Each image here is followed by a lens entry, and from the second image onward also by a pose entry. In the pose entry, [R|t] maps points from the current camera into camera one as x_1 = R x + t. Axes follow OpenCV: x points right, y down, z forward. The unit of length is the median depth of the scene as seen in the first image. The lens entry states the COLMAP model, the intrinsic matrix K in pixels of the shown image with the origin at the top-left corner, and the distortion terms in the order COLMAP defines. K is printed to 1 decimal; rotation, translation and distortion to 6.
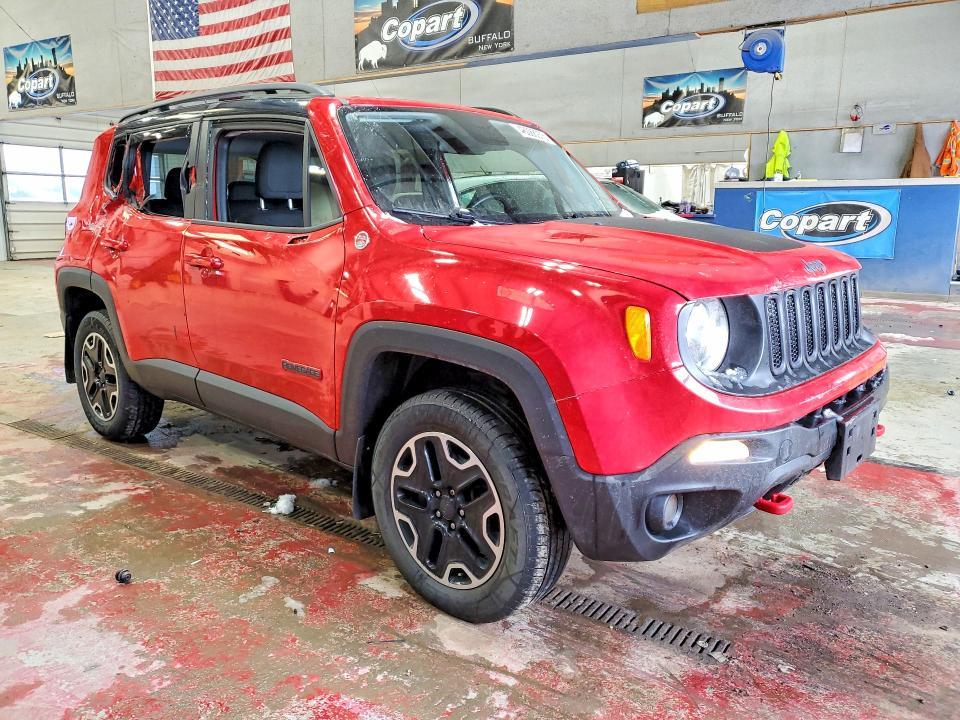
lens RADIAL K [[755.2, 0, 480.0], [0, 755.2, 360.0], [0, 0, 1]] dist [0.011662, 0.014409]
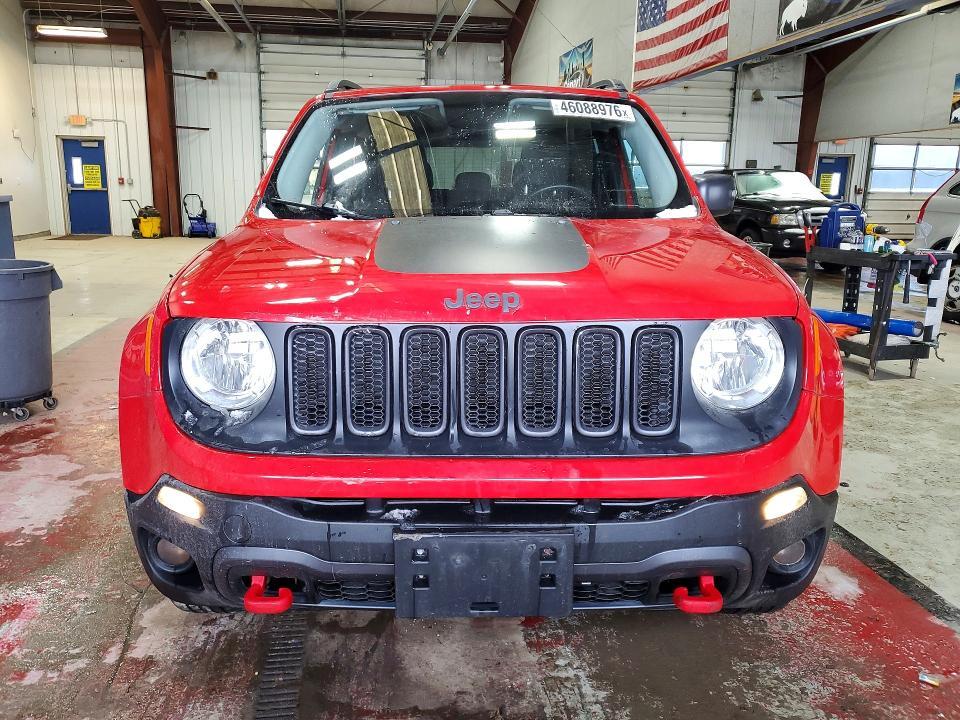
lens RADIAL K [[755.2, 0, 480.0], [0, 755.2, 360.0], [0, 0, 1]] dist [0.011662, 0.014409]
pose [[0.661843, 0.170977, -0.729884, 0.578418], [-0.152576, 0.983986, 0.092148, -0.086767], [0.733951, 0.050375, 0.677332, 0.340890]]
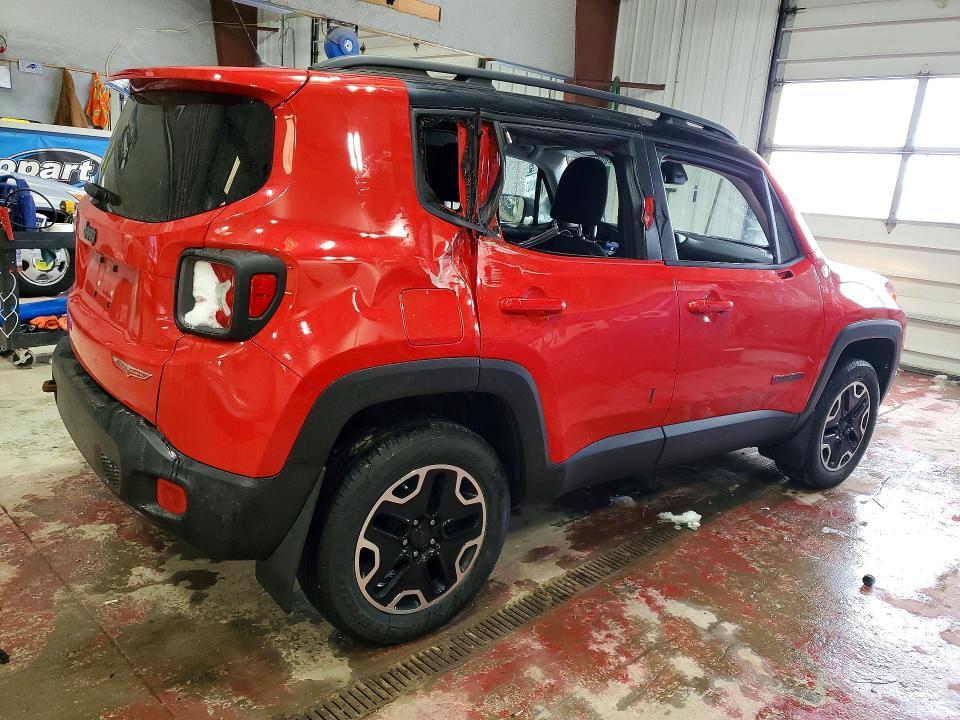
lens RADIAL K [[755.2, 0, 480.0], [0, 755.2, 360.0], [0, 0, 1]] dist [0.011662, 0.014409]
pose [[0.152863, -0.218500, 0.963790, -1.079433], [0.112297, 0.972775, 0.202726, -0.229122], [-0.981846, 0.077241, 0.173238, 0.915263]]
